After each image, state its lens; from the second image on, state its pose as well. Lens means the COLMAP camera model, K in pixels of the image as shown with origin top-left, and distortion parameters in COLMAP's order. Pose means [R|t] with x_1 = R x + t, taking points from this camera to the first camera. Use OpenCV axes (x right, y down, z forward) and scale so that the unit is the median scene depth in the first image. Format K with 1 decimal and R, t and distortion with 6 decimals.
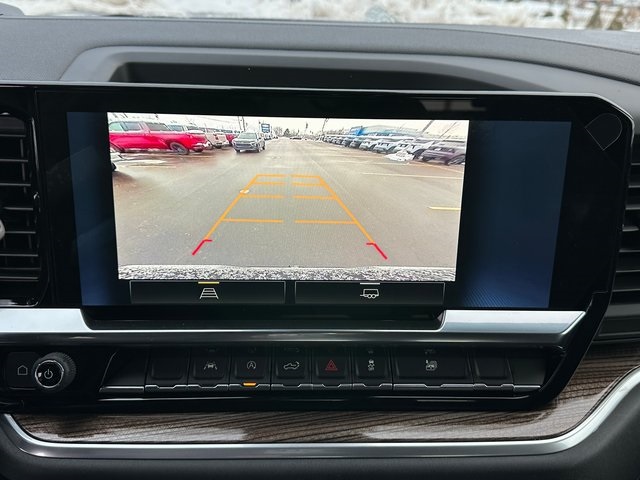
lens RADIAL K [[614.5, 0, 320.0], [0, 614.5, 240.0], [0, 0, 1]] dist [0.179070, -0.380844]
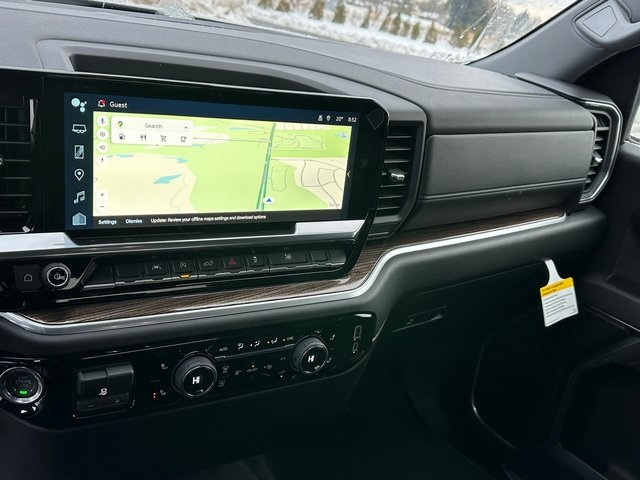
lens RADIAL K [[614.5, 0, 320.0], [0, 614.5, 240.0], [0, 0, 1]] dist [0.179070, -0.380844]
pose [[0.879986, -0.060166, 0.471173, -0.533065], [0.035783, 0.997524, 0.060548, 0.061347], [-0.473649, -0.036421, 0.879960, -0.502592]]
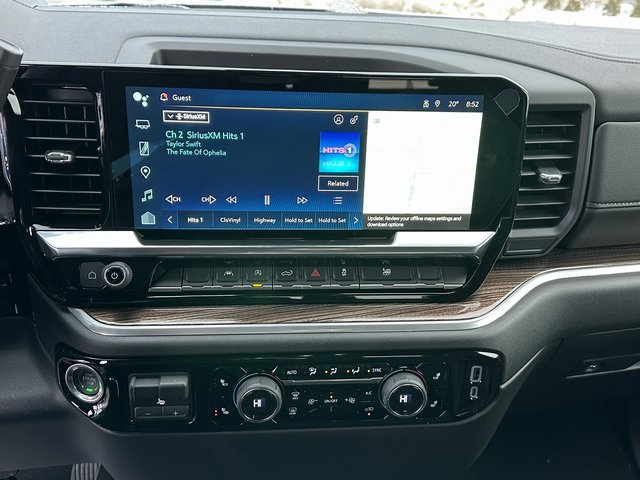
lens RADIAL K [[614.5, 0, 320.0], [0, 614.5, 240.0], [0, 0, 1]] dist [0.179070, -0.380844]
pose [[0.998372, -0.008575, 0.056381, -0.049651], [0.006729, 0.999438, 0.032844, 0.085384], [-0.056631, -0.032411, 0.997869, -0.382108]]
